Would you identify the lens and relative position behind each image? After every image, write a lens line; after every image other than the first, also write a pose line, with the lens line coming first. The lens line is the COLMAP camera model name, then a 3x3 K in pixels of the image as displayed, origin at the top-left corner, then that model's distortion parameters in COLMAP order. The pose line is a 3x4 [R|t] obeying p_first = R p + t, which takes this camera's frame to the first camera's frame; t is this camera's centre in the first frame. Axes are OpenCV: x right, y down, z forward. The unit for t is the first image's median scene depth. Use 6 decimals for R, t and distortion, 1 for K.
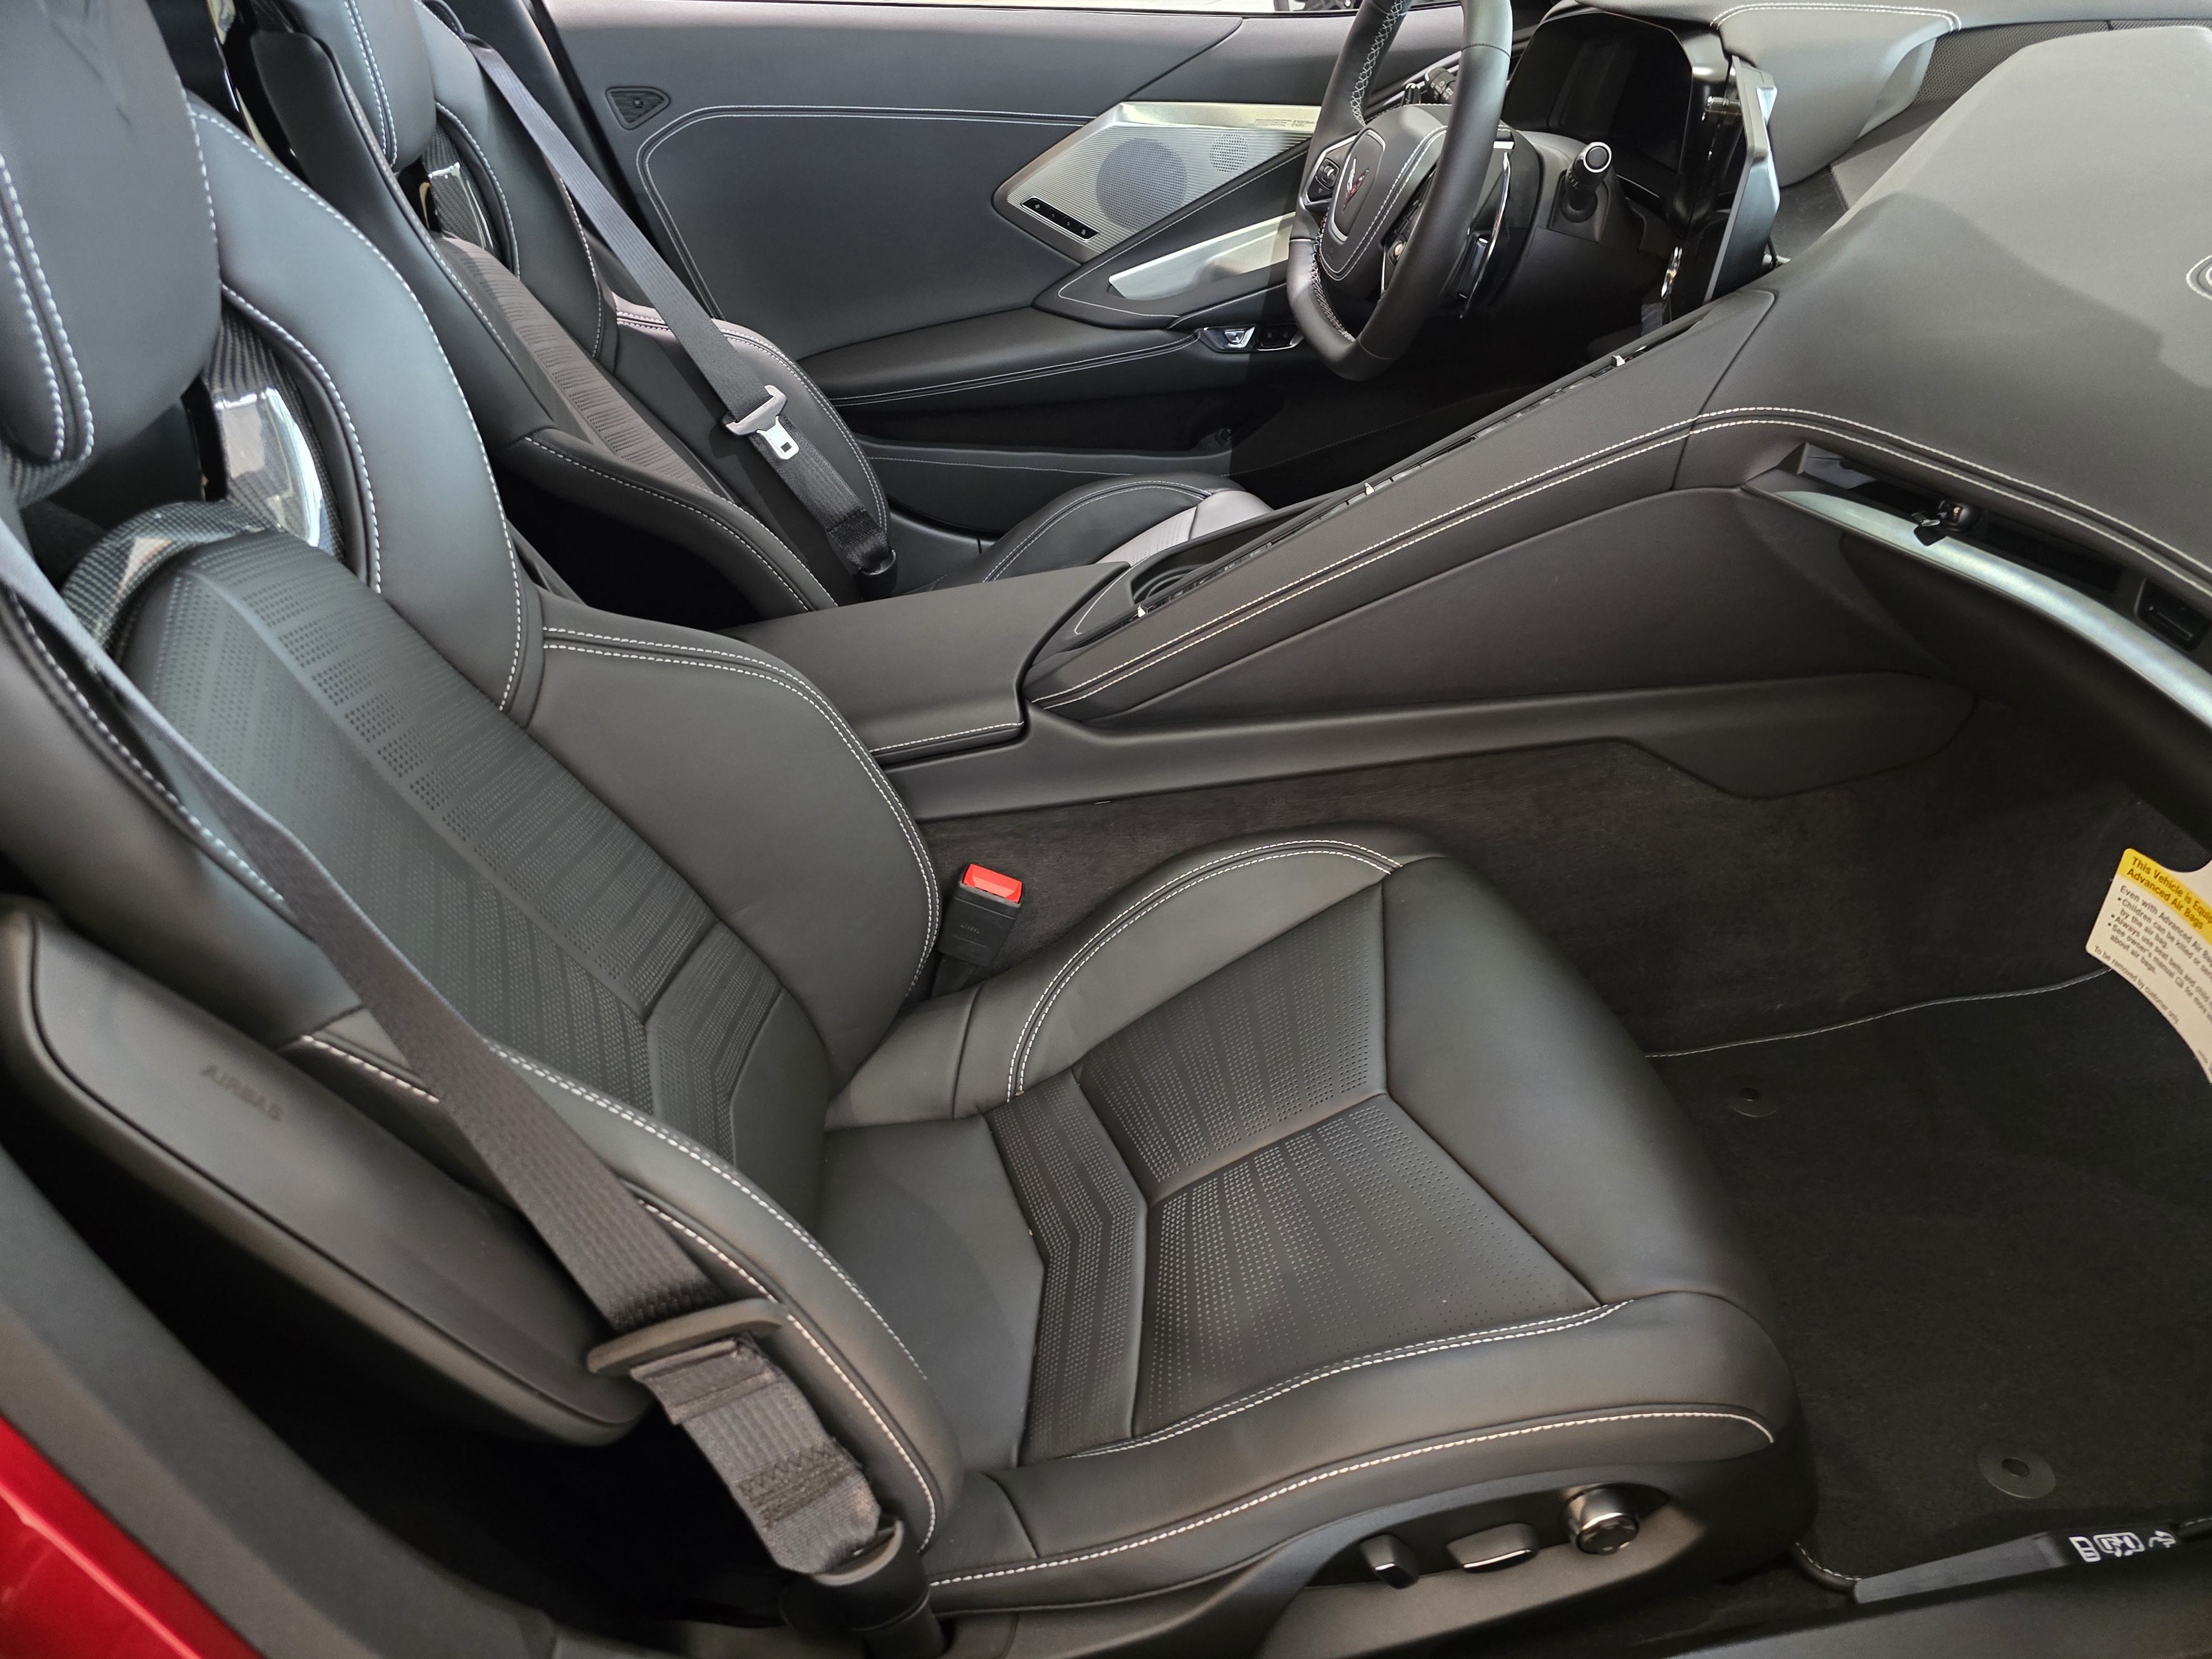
lens RADIAL K [[1402.7, 0, 1106.0], [0, 1402.7, 829.5], [0, 0, 1]] dist [-0.008245, -0.002503]
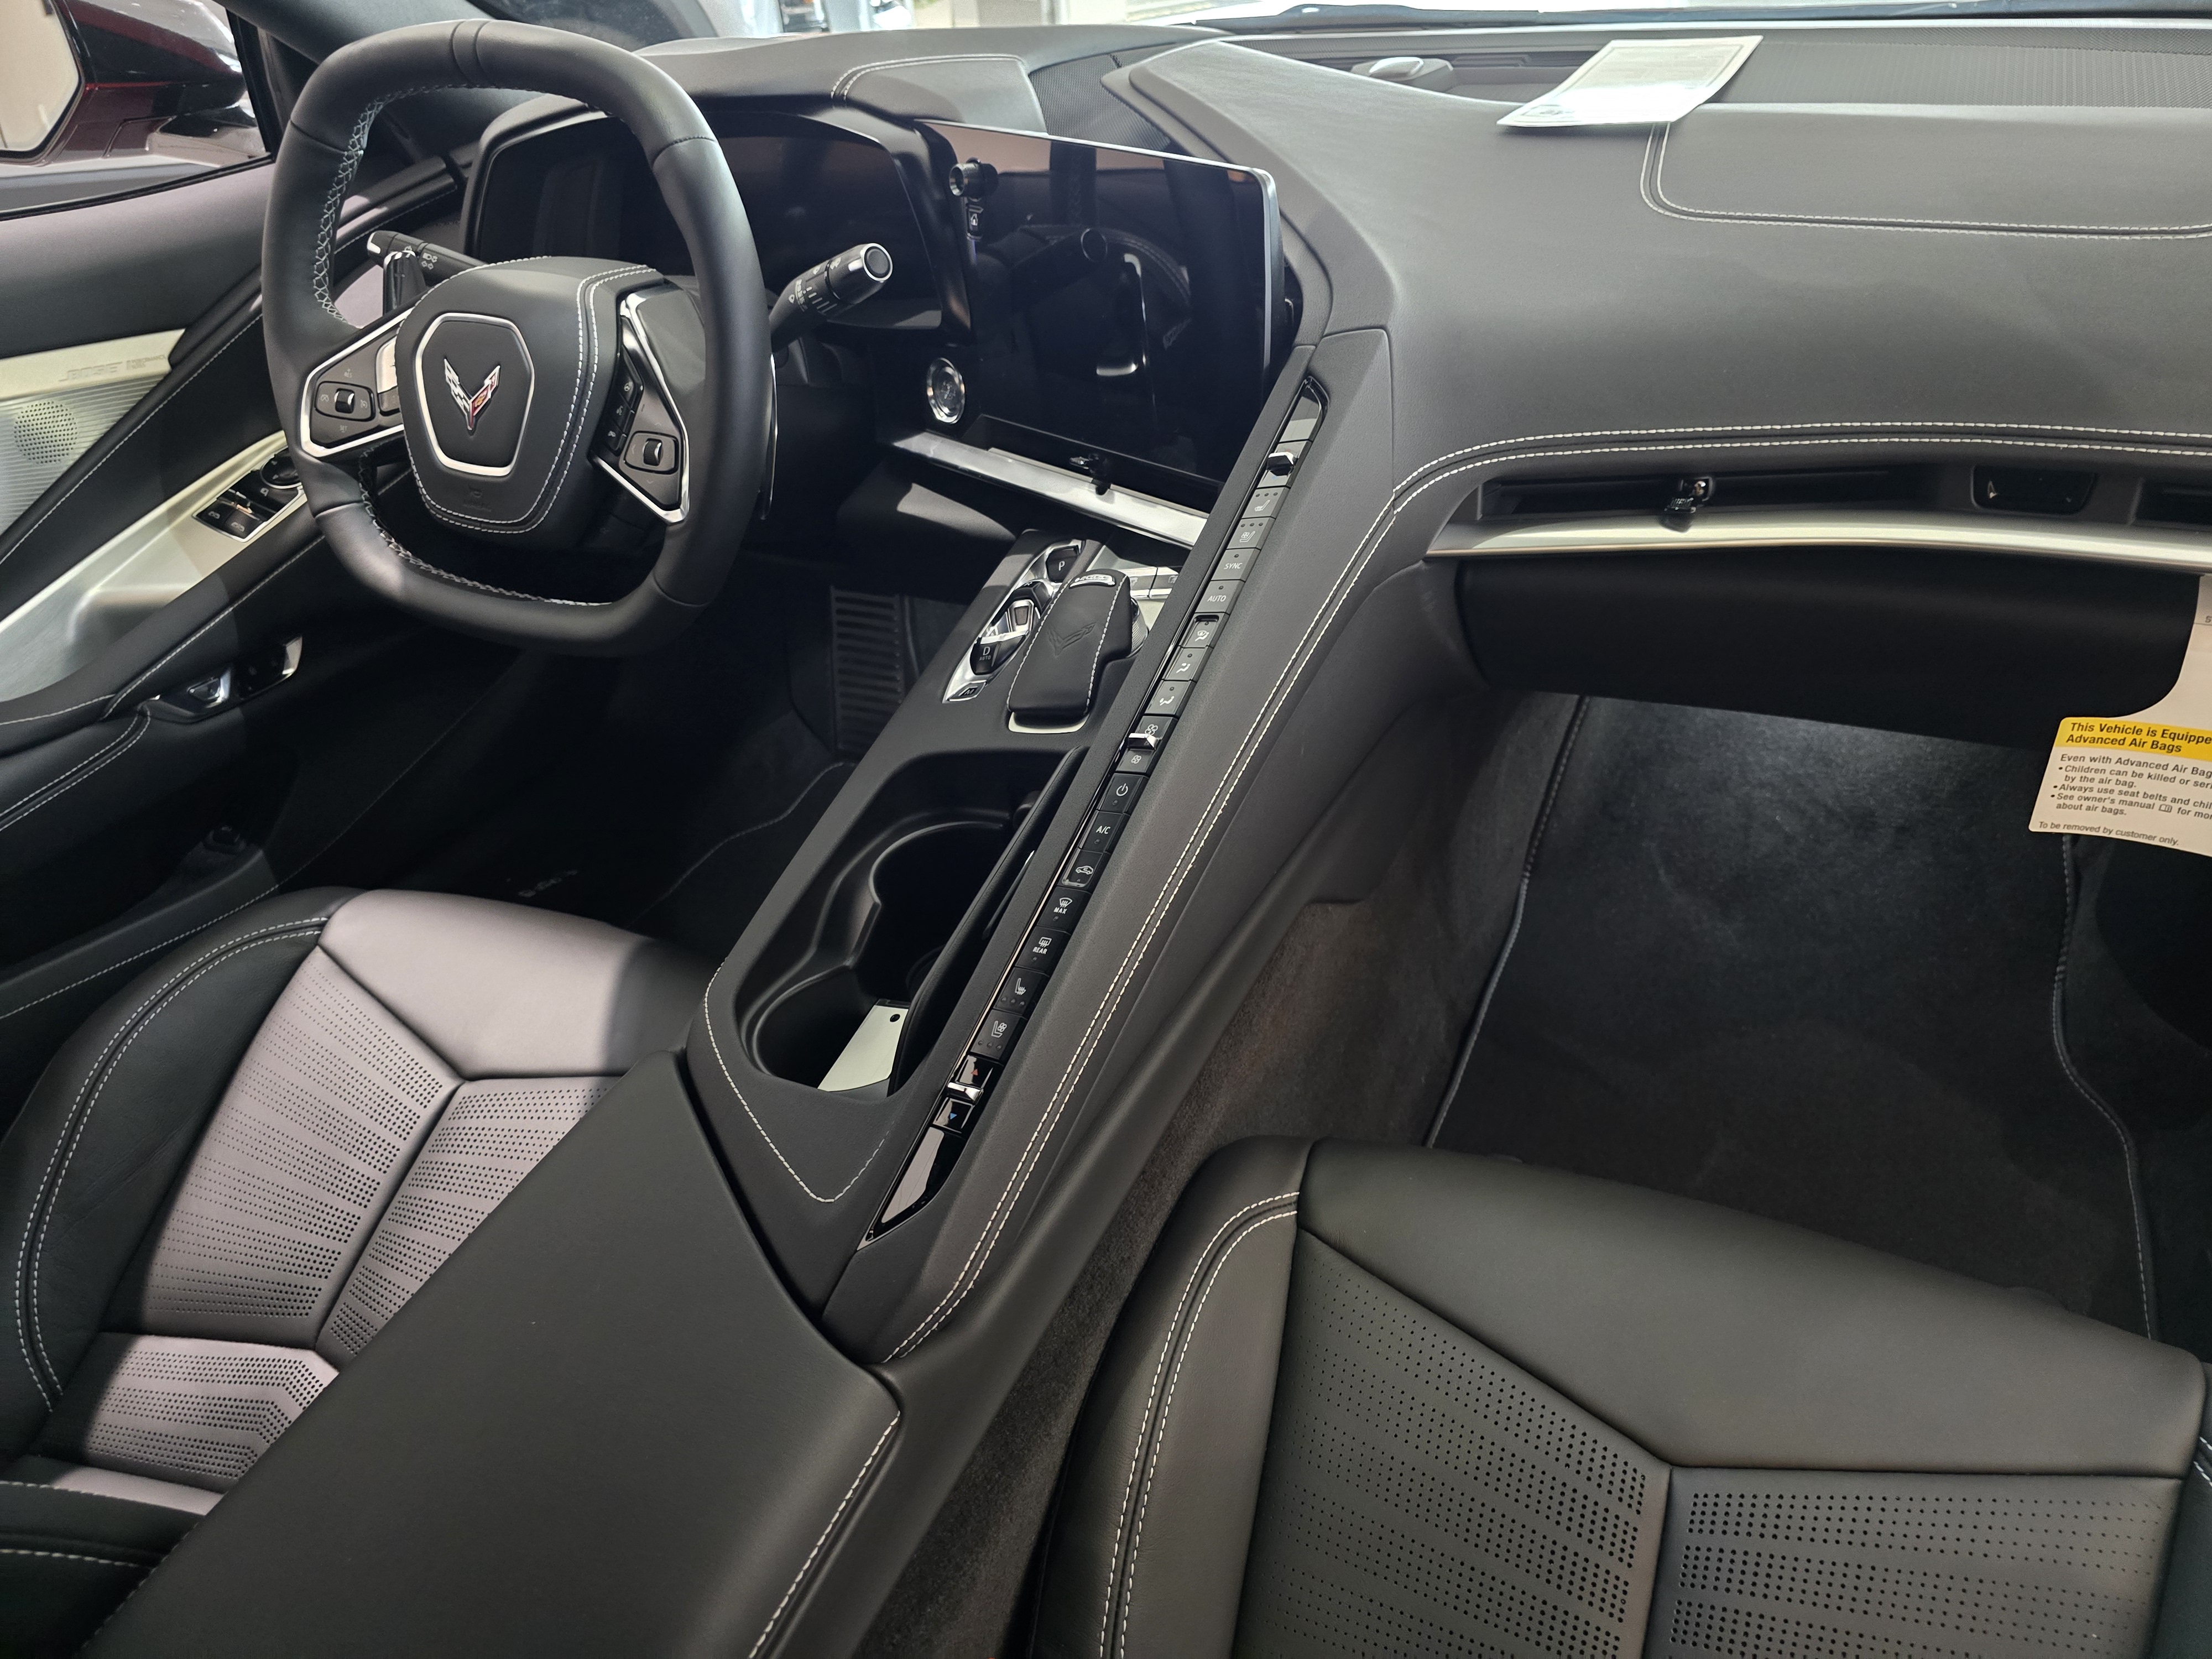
lens RADIAL K [[1470.1, 0, 1106.0], [0, 1470.1, 829.5], [0, 0, 1]] dist [0.048037, -0.002043]
pose [[0.572603, -0.432820, 0.696270, -0.222113], [0.522945, 0.846898, 0.096391, -0.196288], [-0.631390, 0.308918, 0.711278, 0.365331]]
